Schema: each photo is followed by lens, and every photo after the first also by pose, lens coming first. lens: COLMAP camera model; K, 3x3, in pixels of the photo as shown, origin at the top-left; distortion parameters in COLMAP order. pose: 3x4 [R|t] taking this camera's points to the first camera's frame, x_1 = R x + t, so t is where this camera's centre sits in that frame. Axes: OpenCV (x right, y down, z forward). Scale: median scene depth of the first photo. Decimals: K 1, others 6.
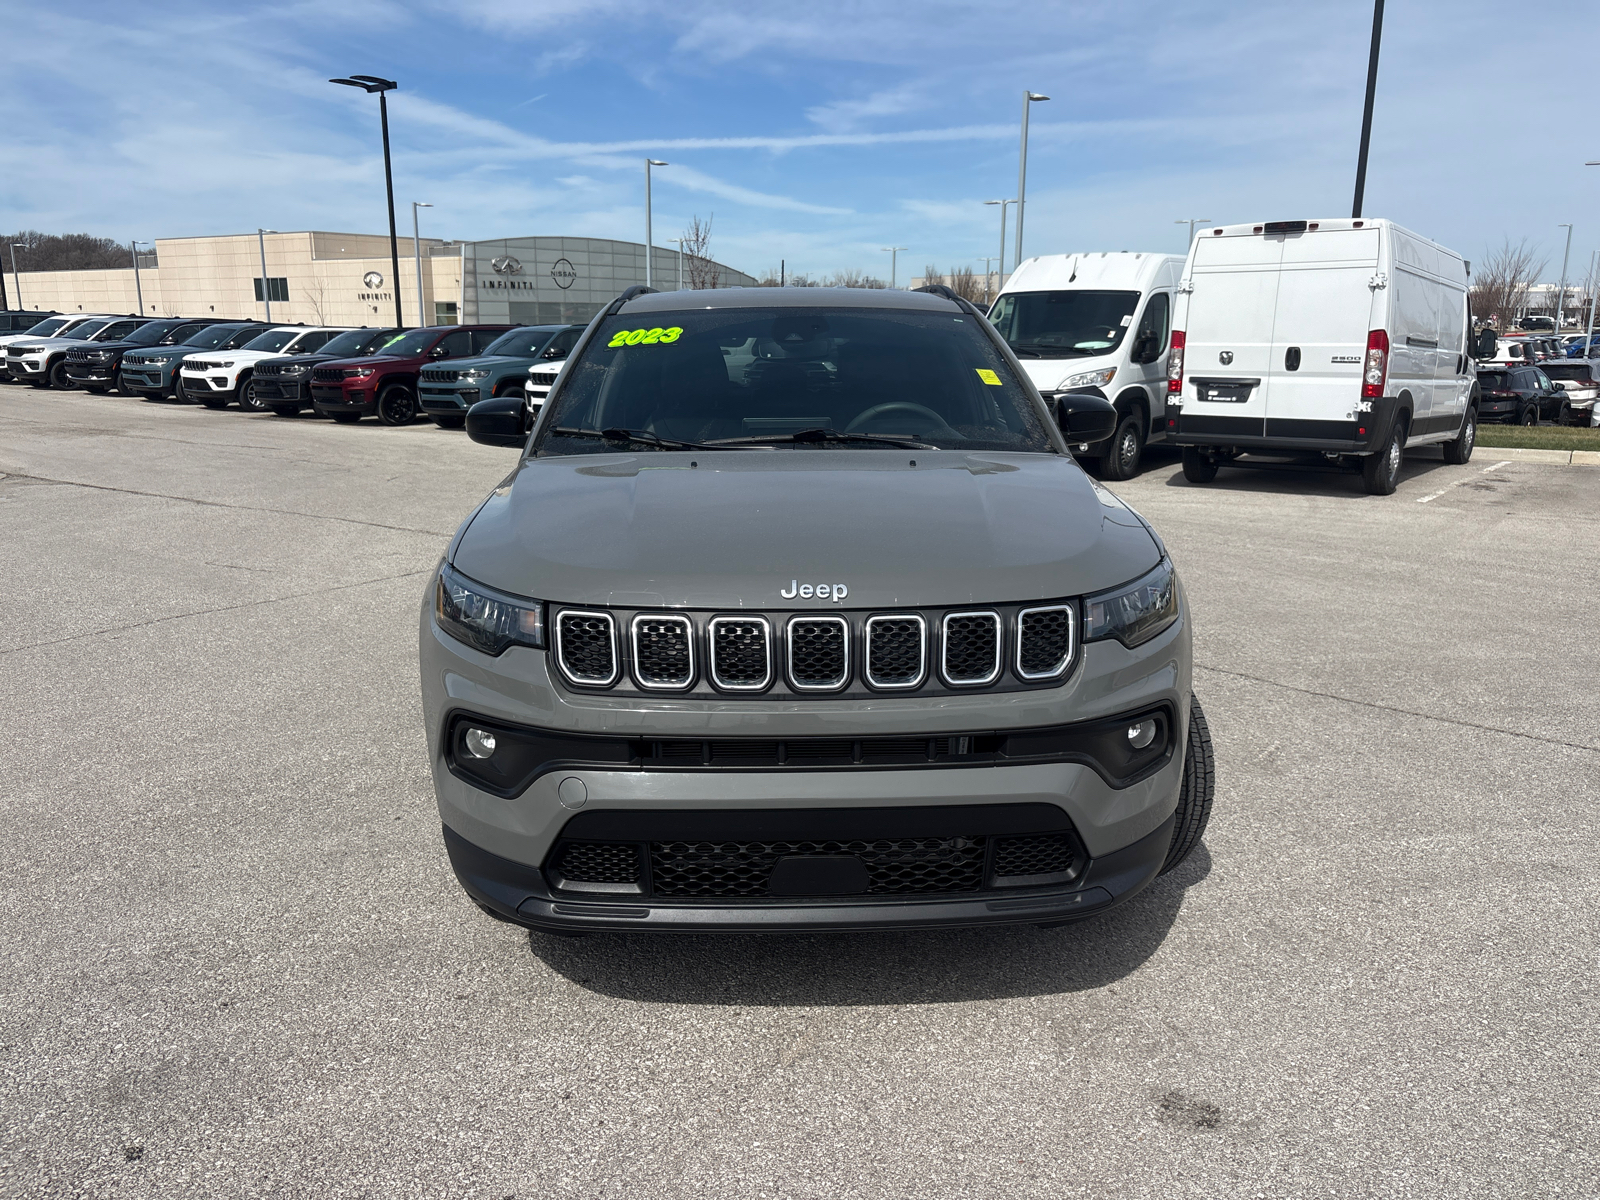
lens RADIAL K [[1222.0, 0, 796.9], [0, 1222.0, 621.3], [0, 0, 1]] dist [0.007387, -0.002607]
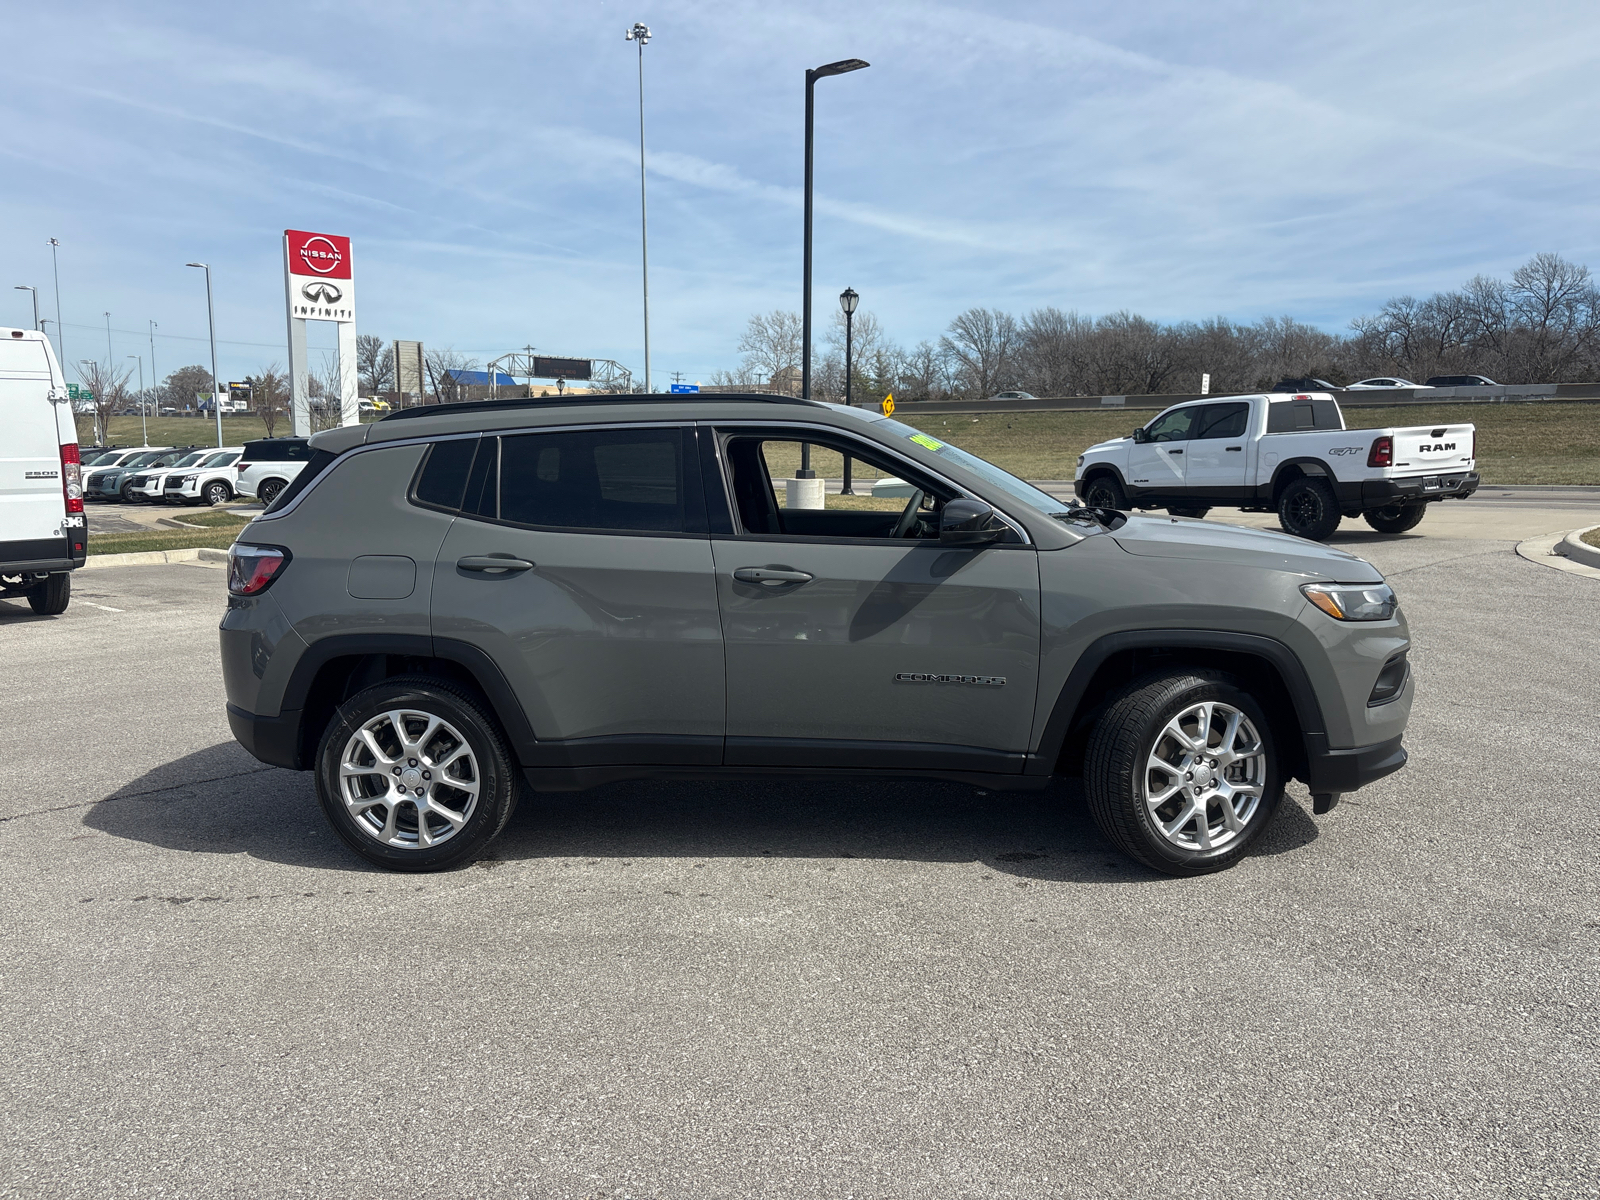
lens RADIAL K [[1211.5, 0, 794.2], [0, 1211.5, 599.9], [0, 0, 1]] dist [0.019912, 0.003465]
pose [[0.094296, -0.128268, 0.987246, -0.348764], [0.236742, 0.966107, 0.102909, -0.064083], [-0.966986, 0.224019, 0.121467, 0.276519]]
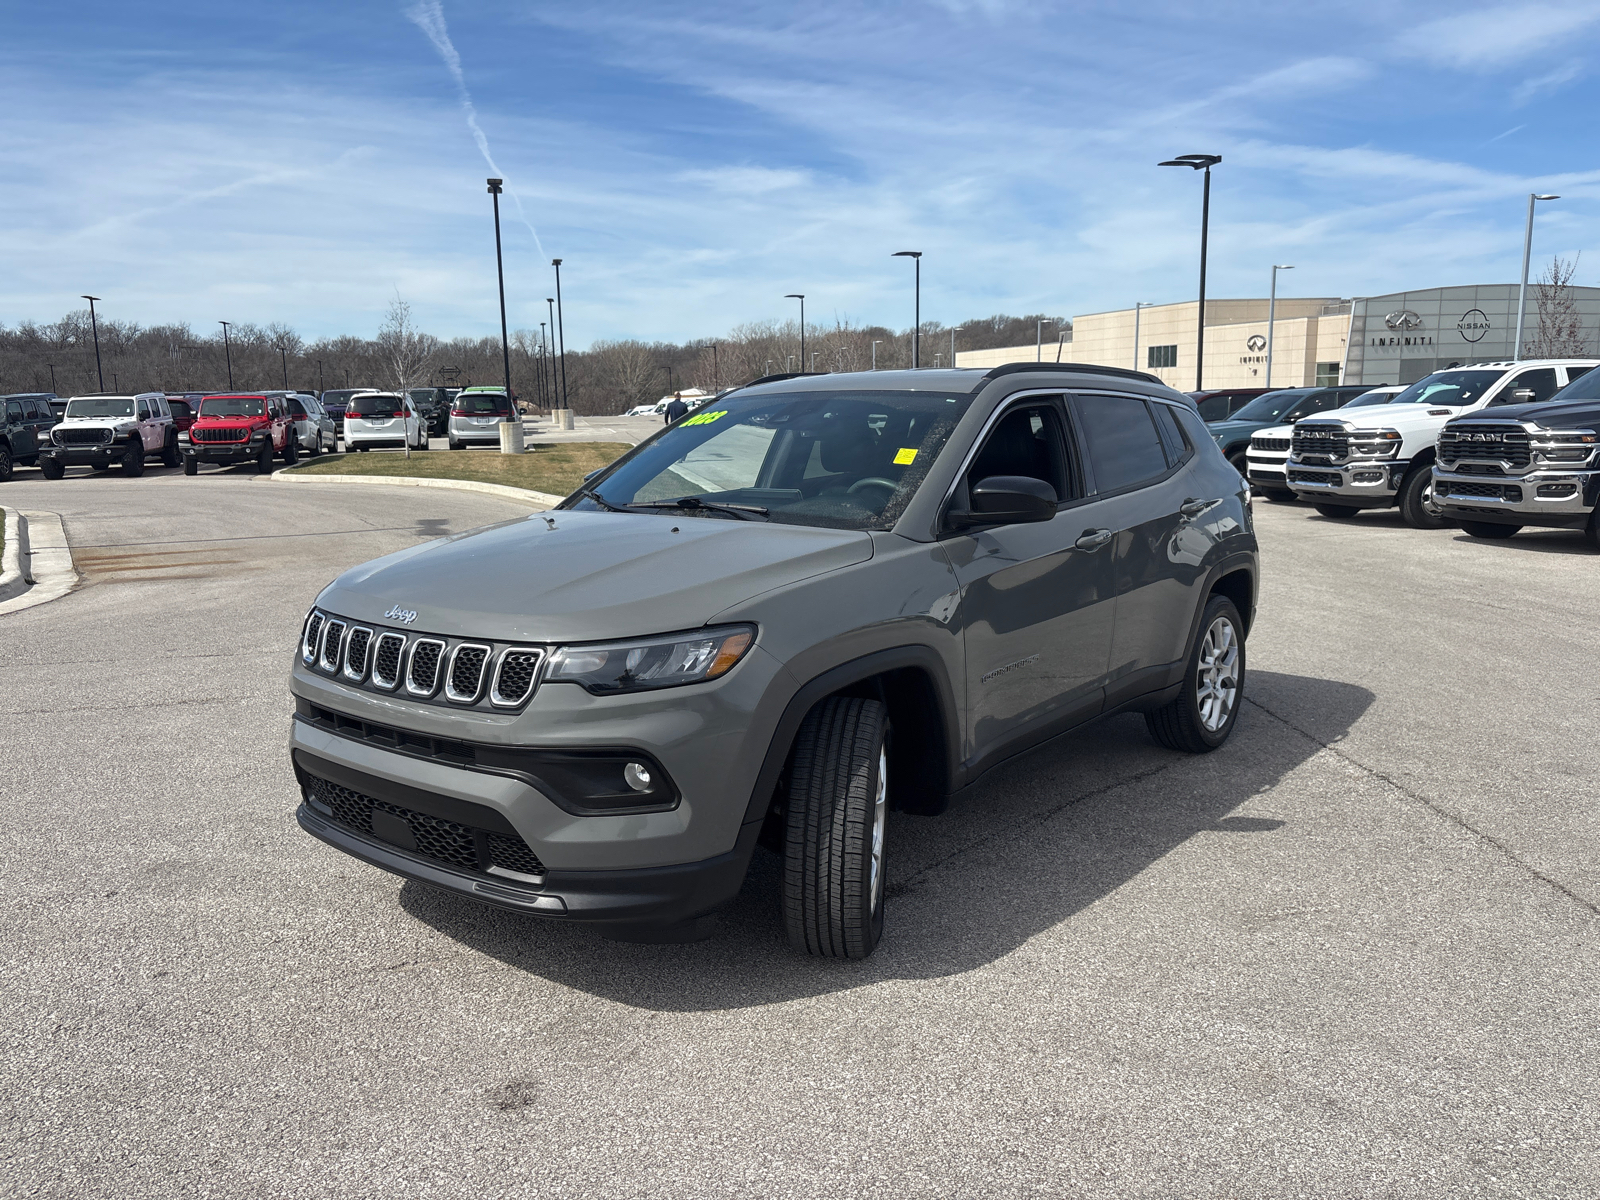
lens RADIAL K [[1221.5, 0, 762.2], [0, 1221.5, 596.1], [0, 0, 1]] dist [0.009884, 0.002111]
pose [[0.746653, 0.089855, -0.659117, 0.198171], [-0.134972, 0.990689, -0.017841, -0.012440], [0.651377, 0.102283, 0.751829, 0.039287]]
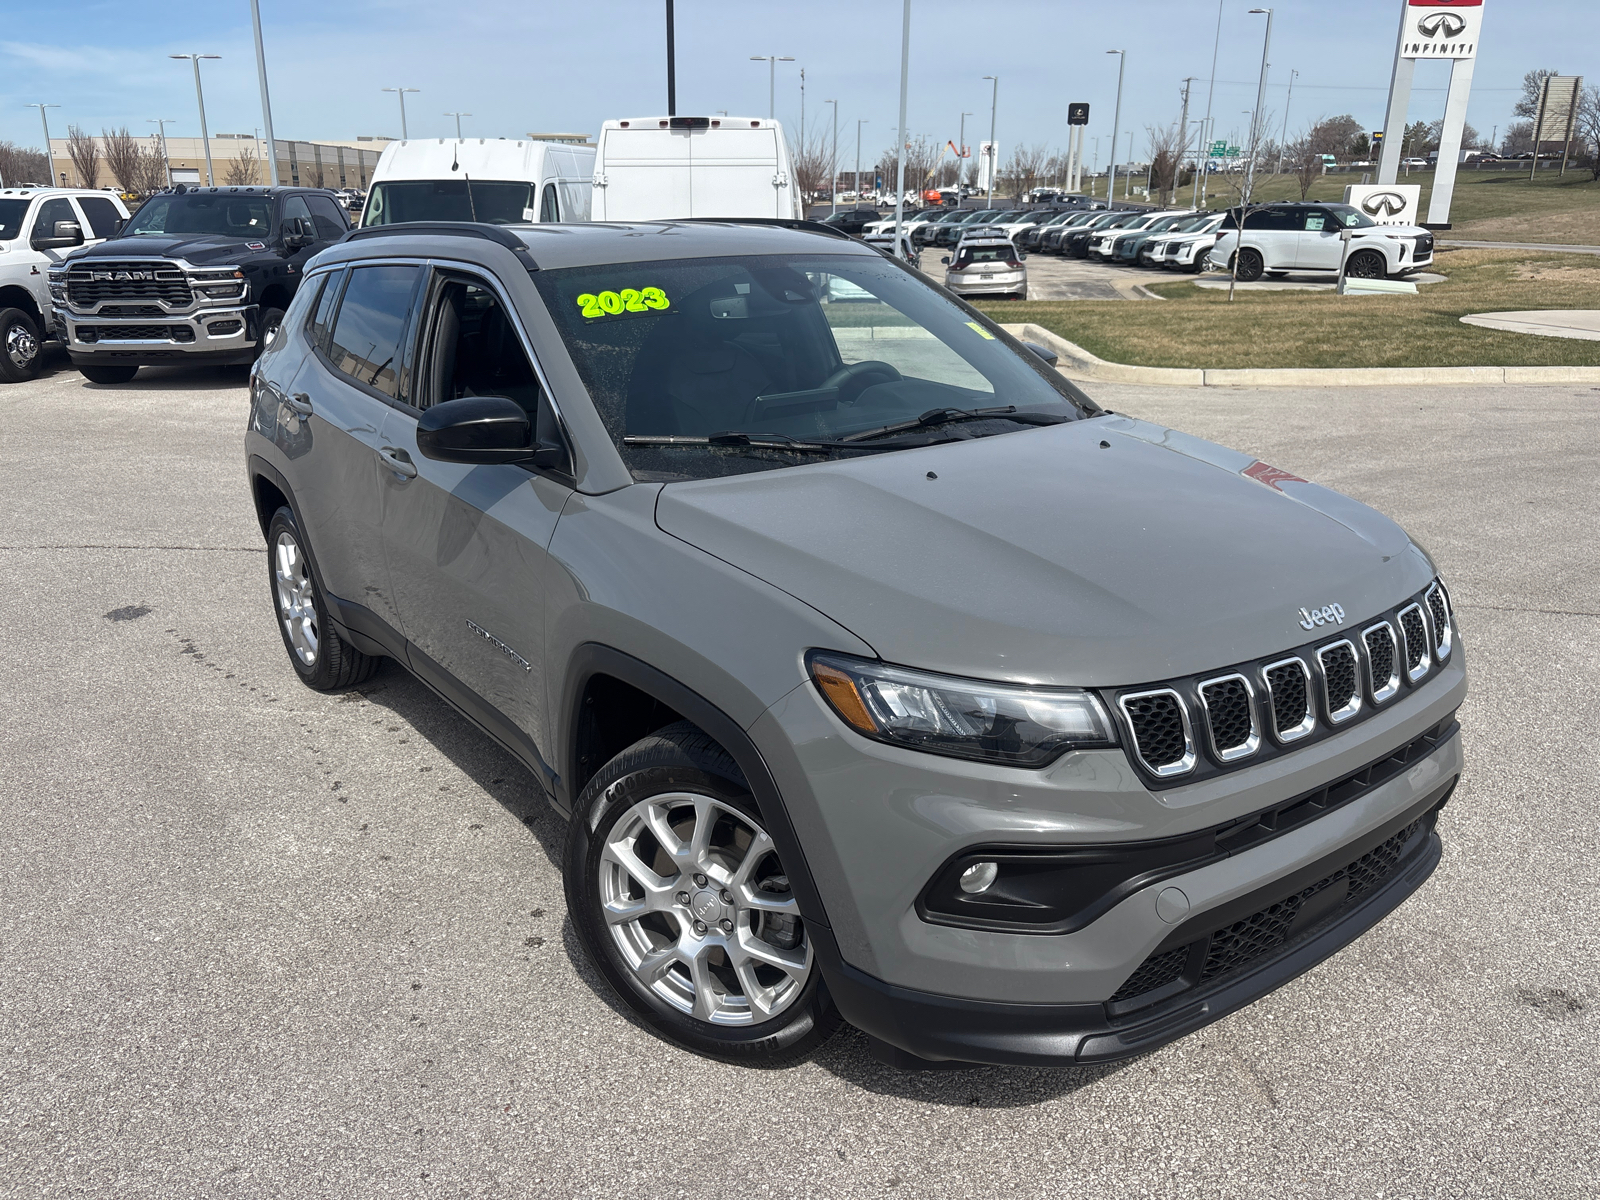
lens RADIAL K [[1228.1, 0, 793.2], [0, 1228.1, 607.5], [0, 0, 1]] dist [0.007303, -0.008861]
pose [[0.815130, -0.180918, 0.550302, -0.138473], [0.133762, 0.983090, 0.125069, -0.033631], [-0.563623, -0.028337, 0.825546, 0.076060]]
